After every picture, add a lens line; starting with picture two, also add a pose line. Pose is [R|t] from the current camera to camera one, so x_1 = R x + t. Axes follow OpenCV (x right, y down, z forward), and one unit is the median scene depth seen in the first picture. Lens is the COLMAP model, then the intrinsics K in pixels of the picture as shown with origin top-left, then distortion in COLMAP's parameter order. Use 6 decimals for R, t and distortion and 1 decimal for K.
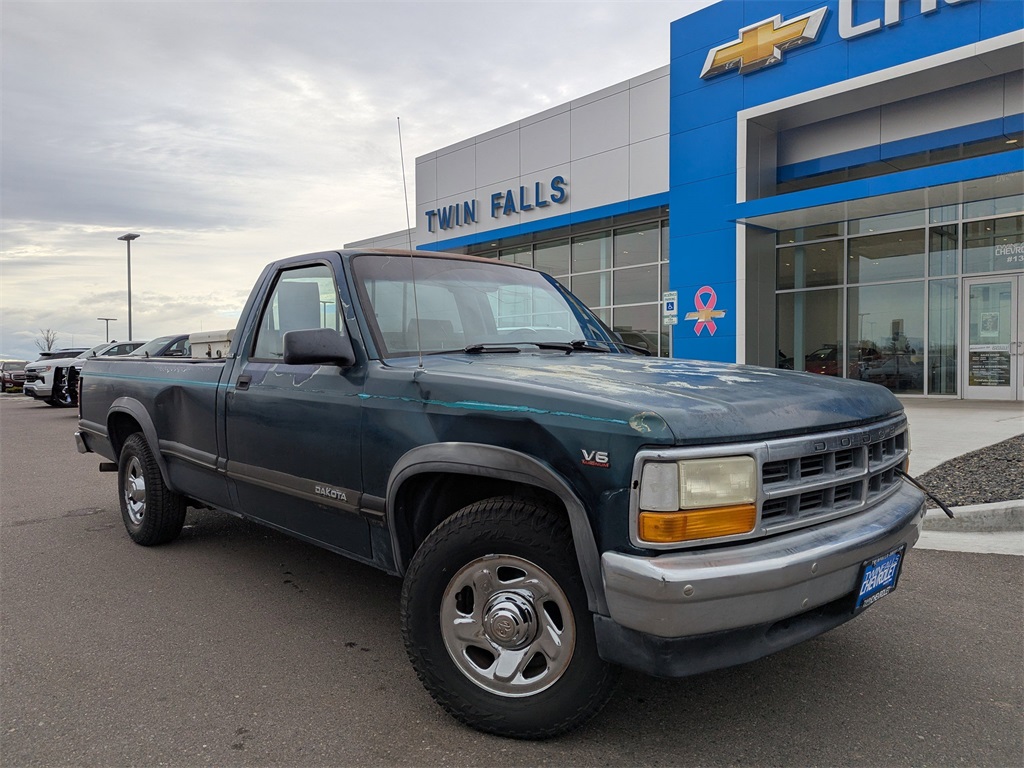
lens RADIAL K [[721.9, 0, 509.6], [0, 721.9, 383.2], [0, 0, 1]] dist [0.050955, -0.040548]
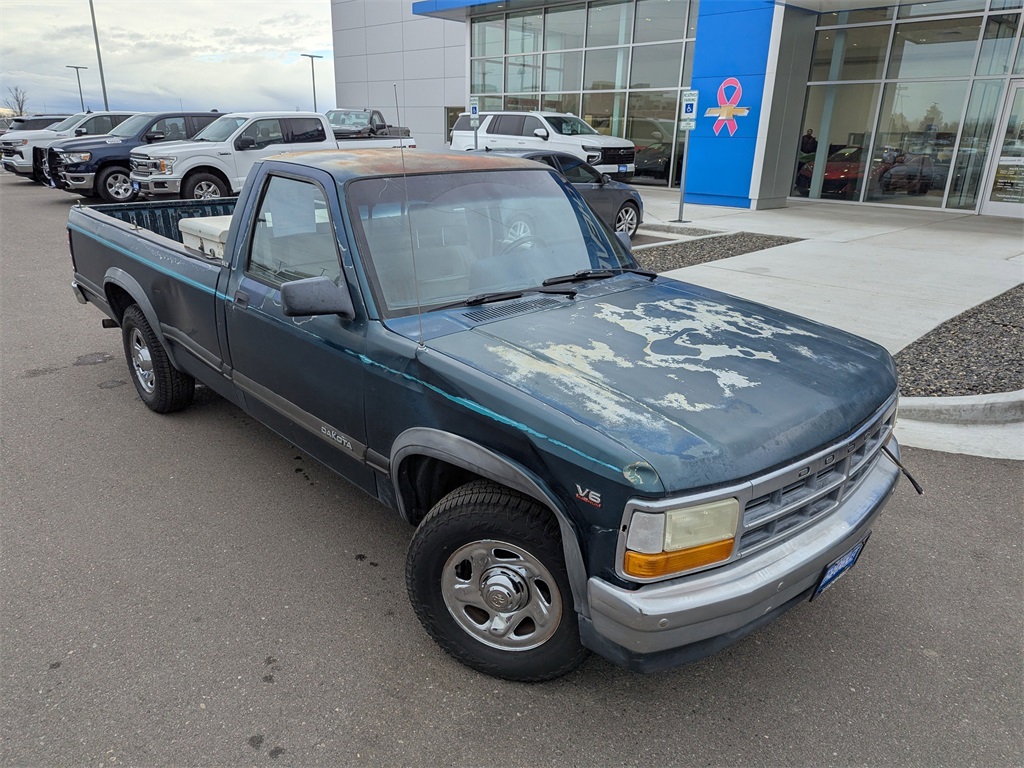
lens RADIAL K [[724.3, 0, 512.0], [0, 724.3, 384.0], [0, 0, 1]] dist [0.046742, -0.035936]
pose [[0.999536, 0.029531, 0.007468, -0.003799], [-0.030388, 0.949782, 0.311433, -0.242424], [0.002103, -0.311515, 0.950239, 0.028281]]
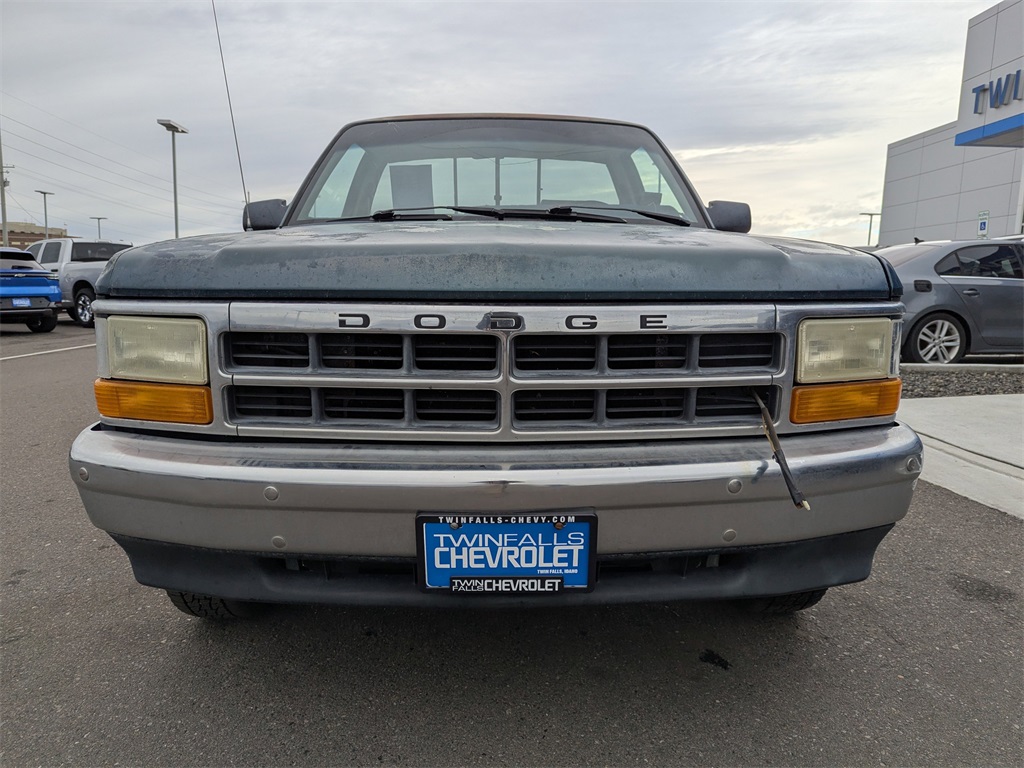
lens RADIAL K [[731.7, 0, 515.0], [0, 731.7, 388.0], [0, 0, 1]] dist [0.055597, -0.031886]
pose [[0.738913, 0.113265, -0.664213, 0.677748], [-0.038675, 0.991275, 0.126012, 0.040878], [0.672690, -0.067424, 0.736846, 0.432053]]
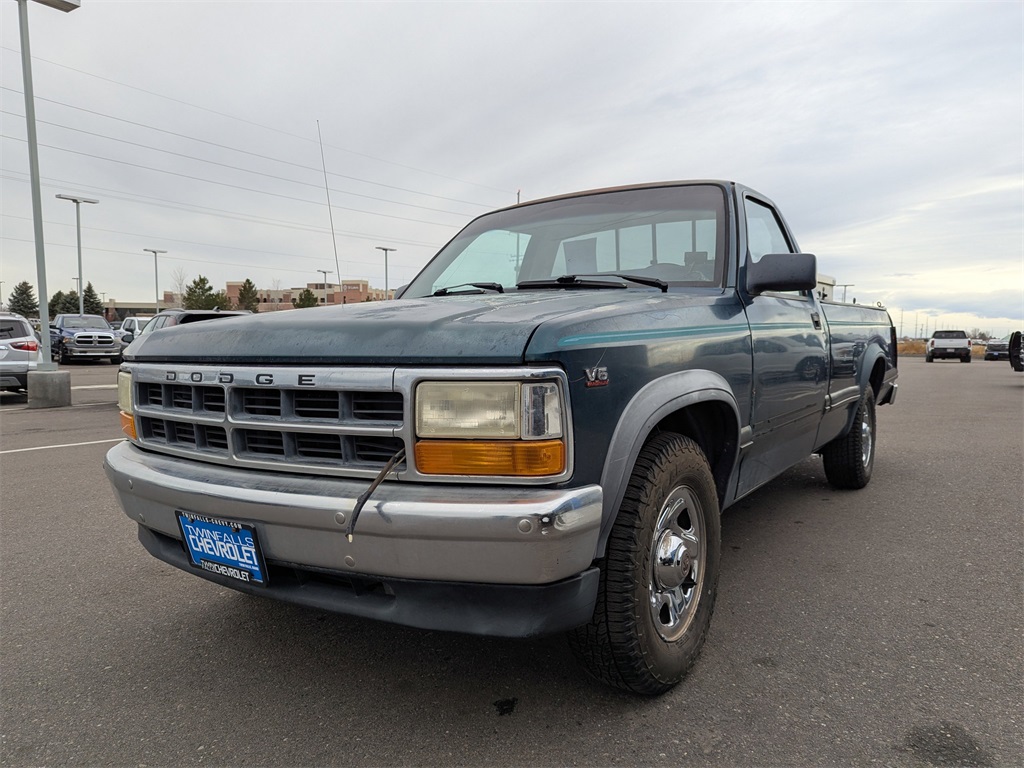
lens RADIAL K [[740.0, 0, 501.1], [0, 740.0, 416.8], [0, 0, 1]] dist [0.085816, -0.089651]
pose [[0.201971, 0.108998, -0.973307, 1.037138], [-0.030492, 0.994006, 0.104989, 0.016781], [0.978917, 0.008473, 0.204083, 0.858139]]
